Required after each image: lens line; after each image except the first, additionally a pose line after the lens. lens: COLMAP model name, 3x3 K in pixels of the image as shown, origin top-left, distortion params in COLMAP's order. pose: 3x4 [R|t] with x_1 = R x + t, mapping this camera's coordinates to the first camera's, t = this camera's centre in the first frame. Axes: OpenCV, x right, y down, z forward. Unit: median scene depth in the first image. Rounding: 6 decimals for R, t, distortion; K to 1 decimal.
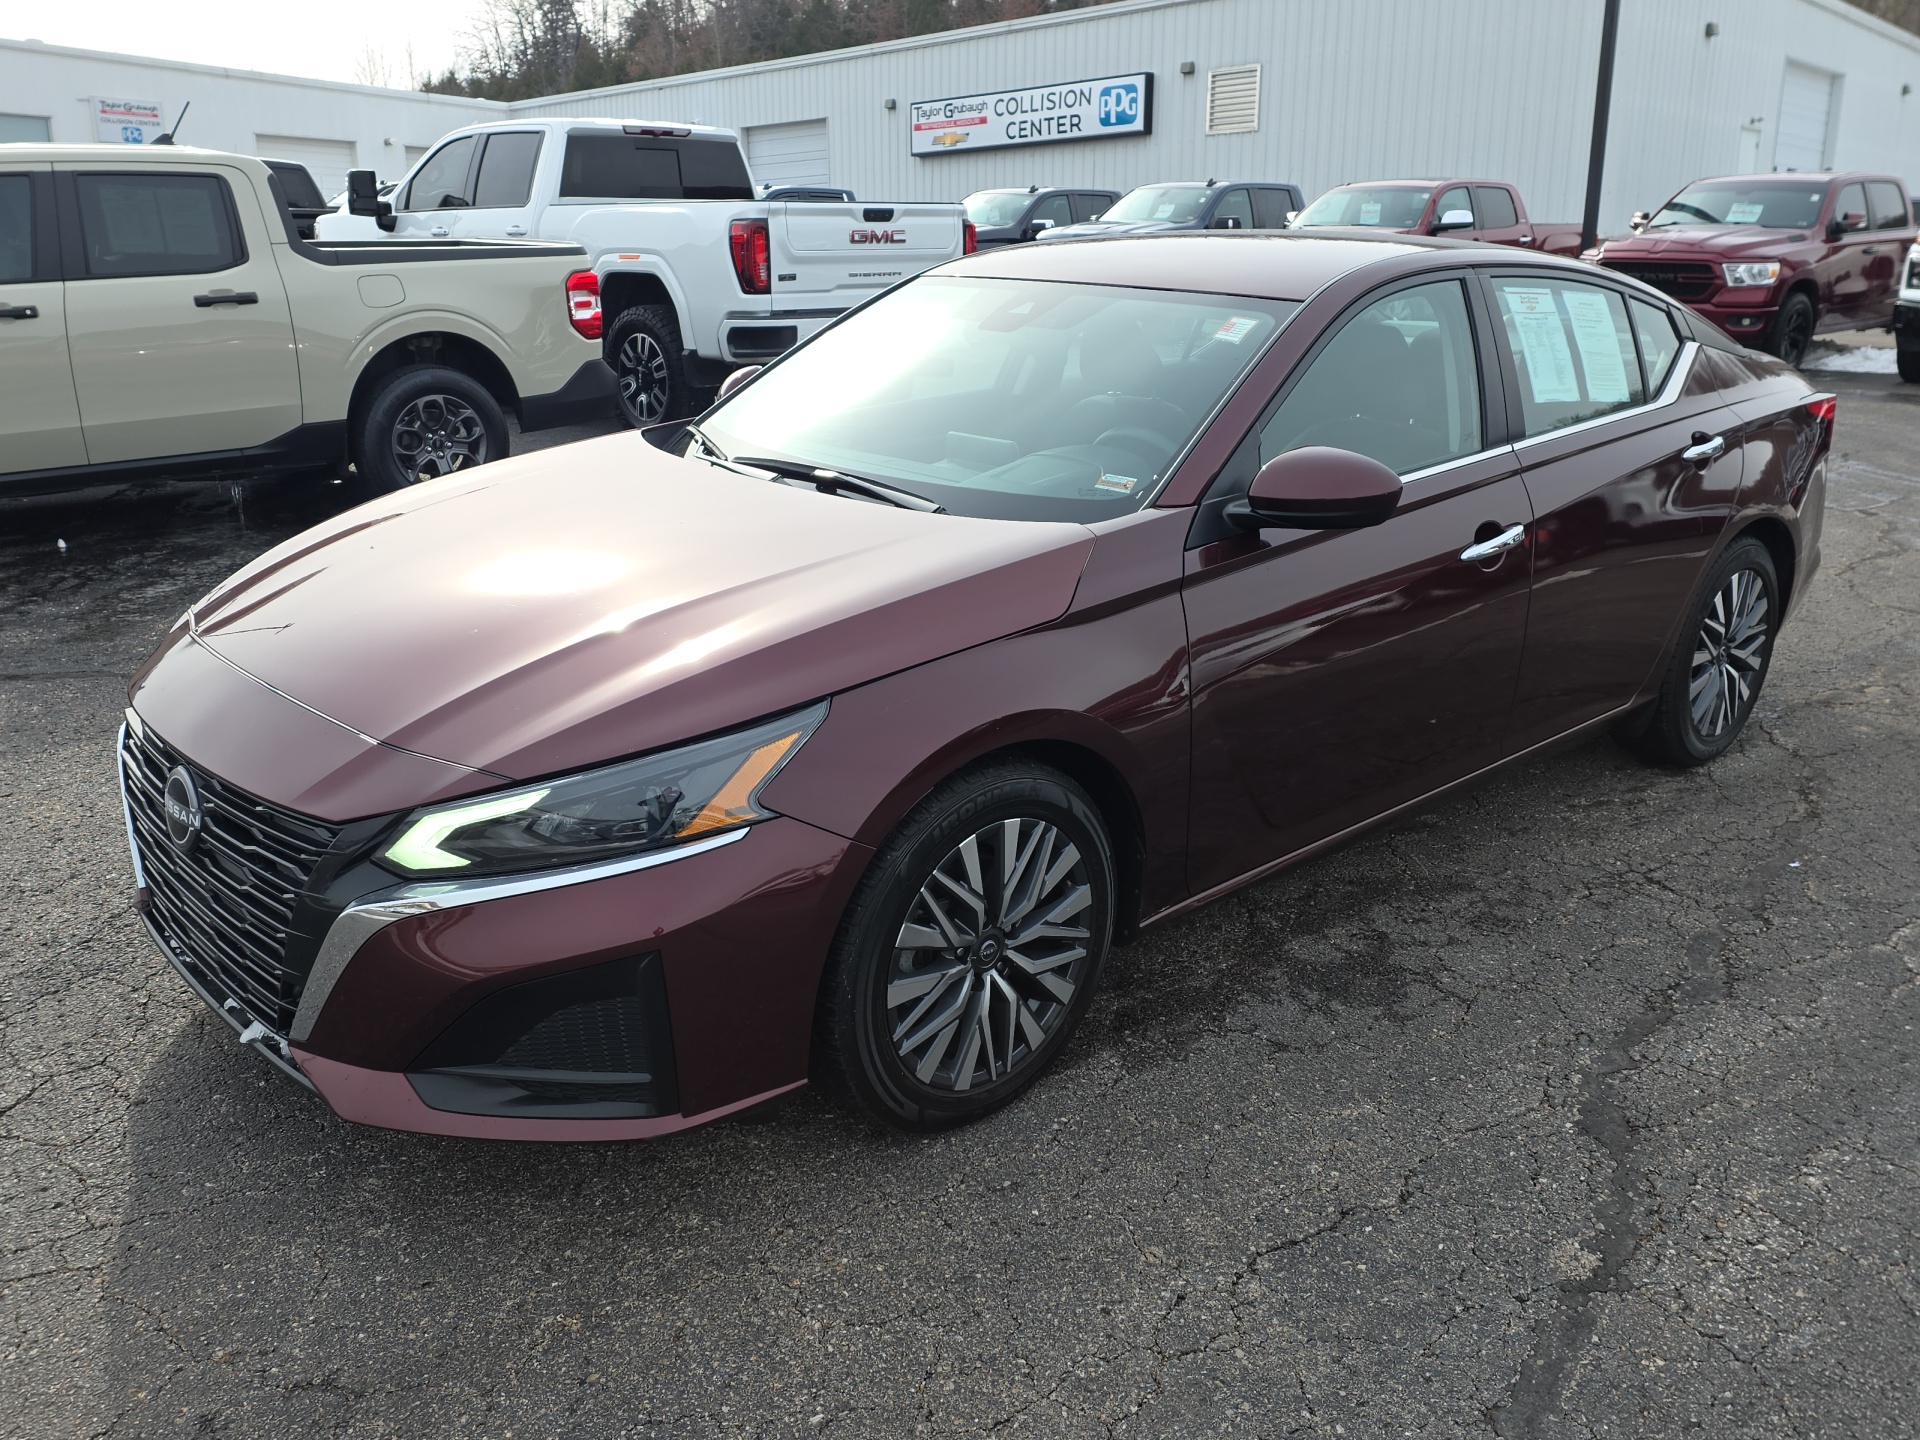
lens RADIAL K [[1583.7, 0, 965.3], [0, 1583.7, 694.6], [0, 0, 1]] dist [0.096499, -0.087459]
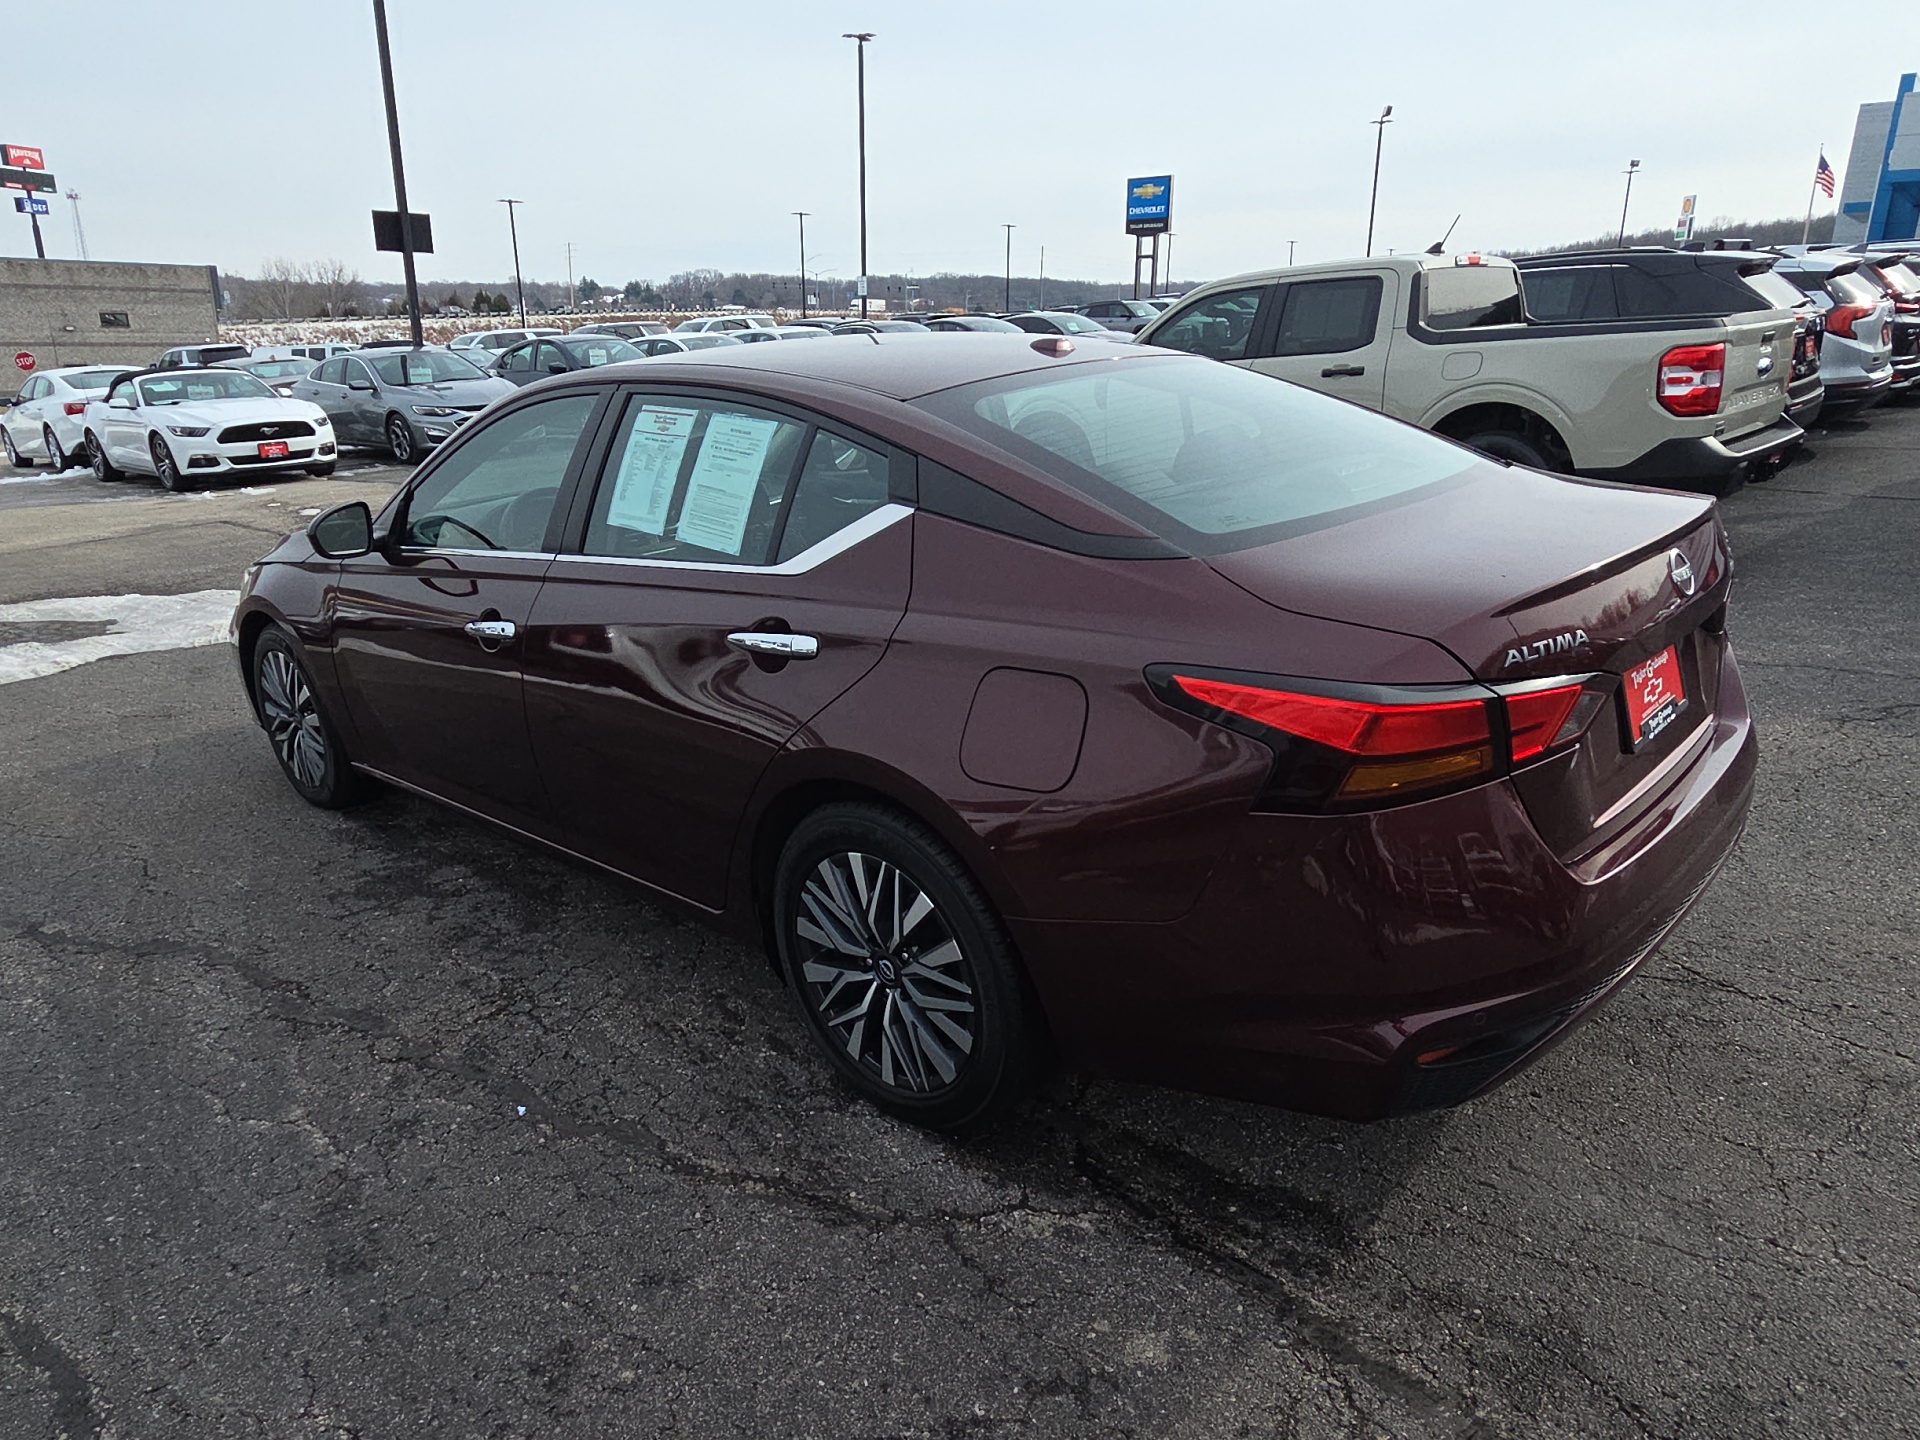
lens RADIAL K [[1273.9, 0, 949.4], [0, 1273.9, 748.1], [0, 0, 1]] dist [0.004114, -0.000769]
pose [[0.072593, 0.305360, -0.949466, 0.981804], [-0.242036, 0.928914, 0.280245, -0.276274], [0.967548, 0.209461, 0.141341, 0.961687]]
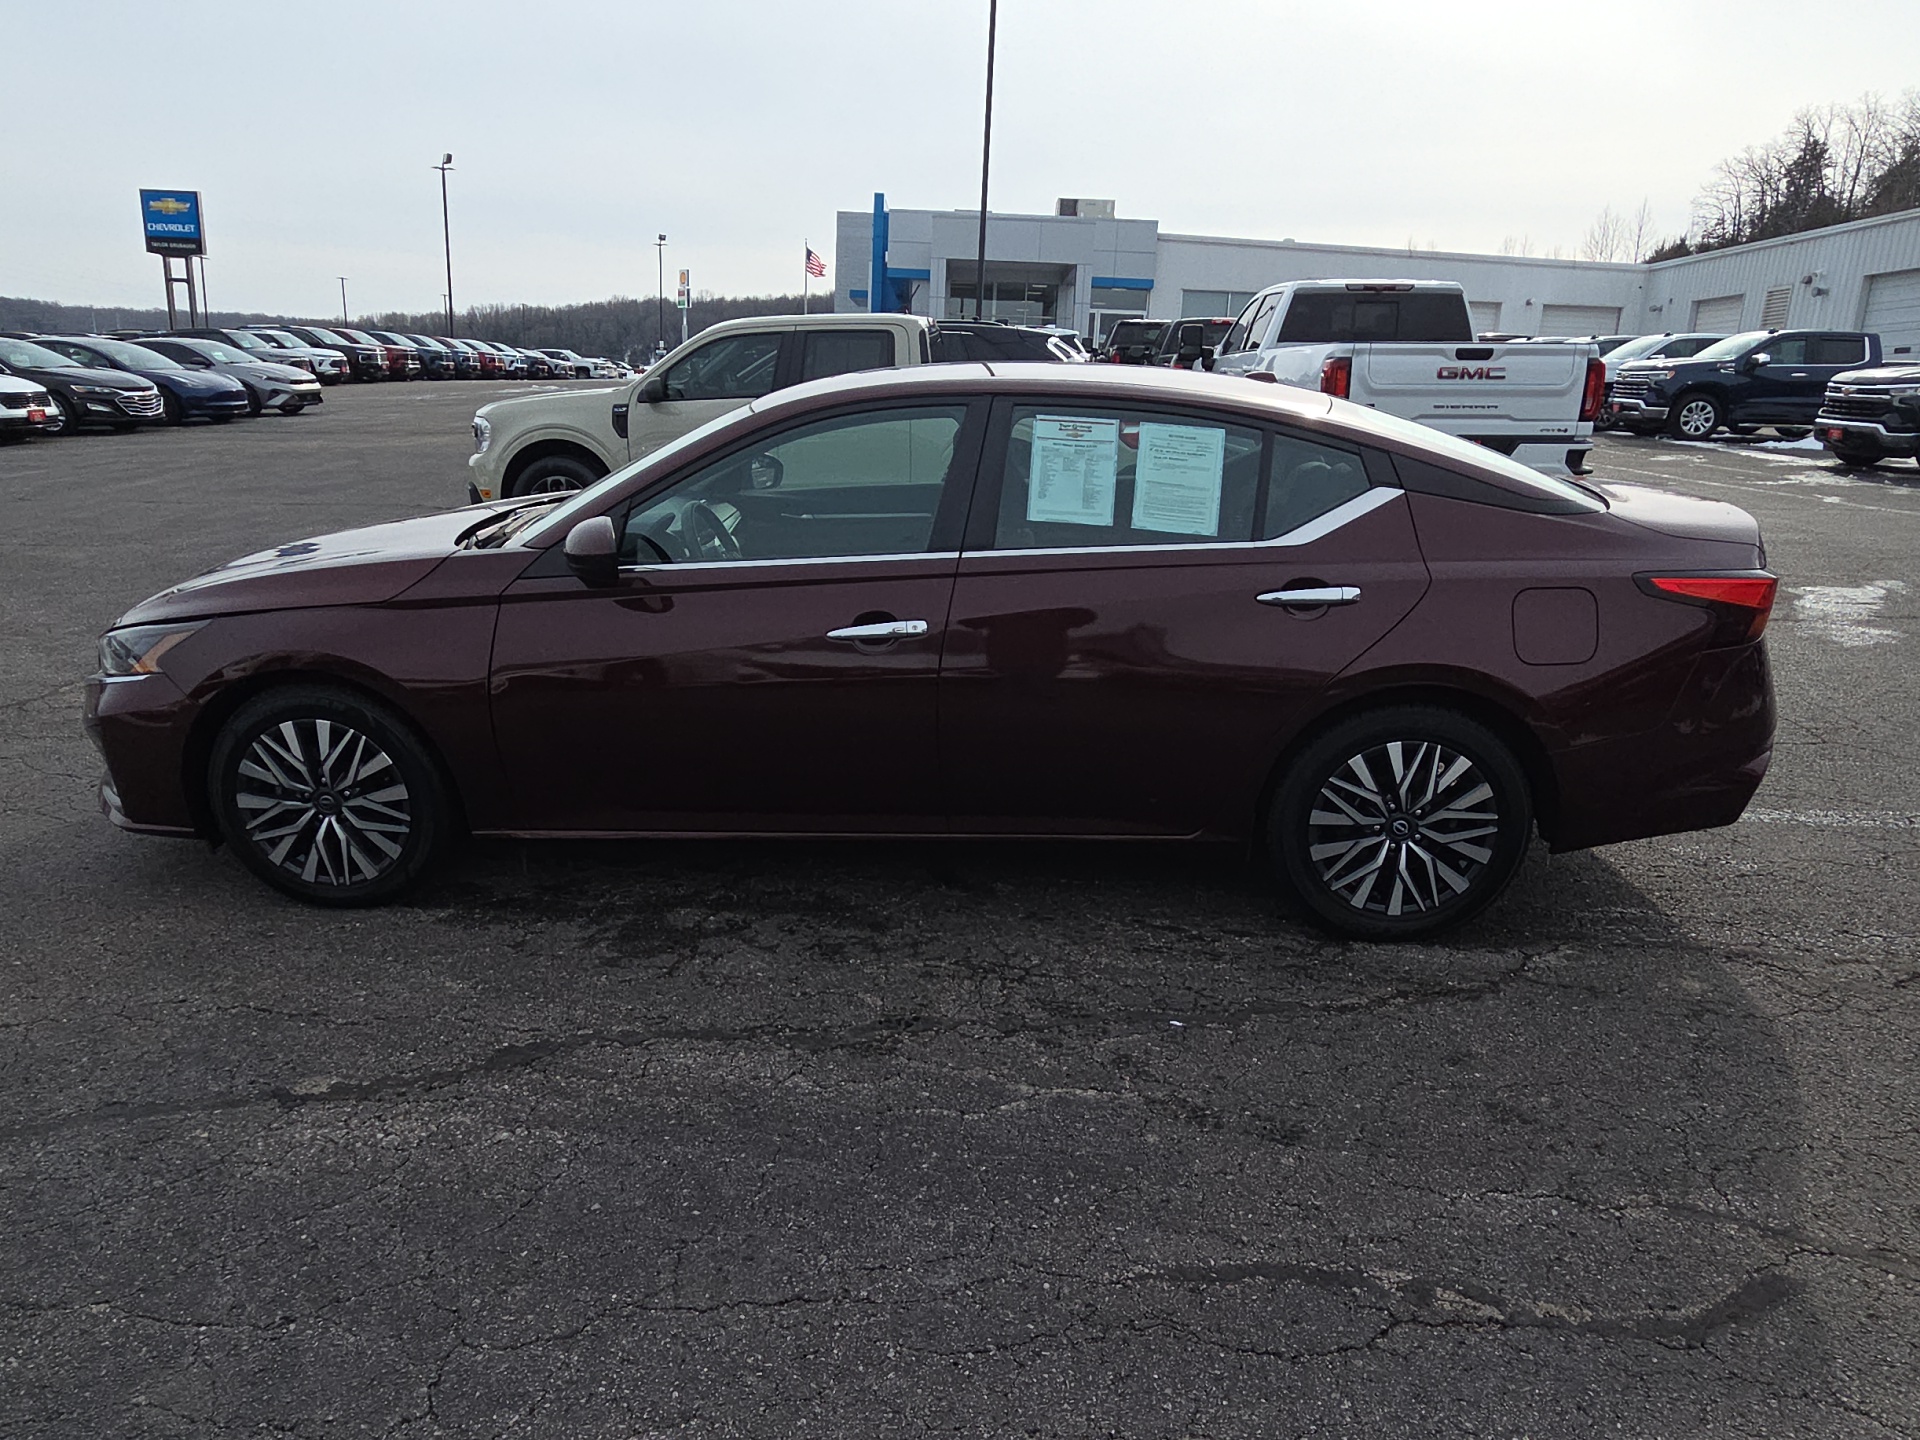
lens RADIAL K [[1273.9, 0, 949.4], [0, 1273.9, 748.1], [0, 0, 1]] dist [0.004114, -0.000769]
pose [[0.696530, 0.211870, -0.685534, 0.806066], [-0.209106, 0.973878, 0.088525, -0.083085], [0.686383, 0.081689, 0.722638, 0.304464]]
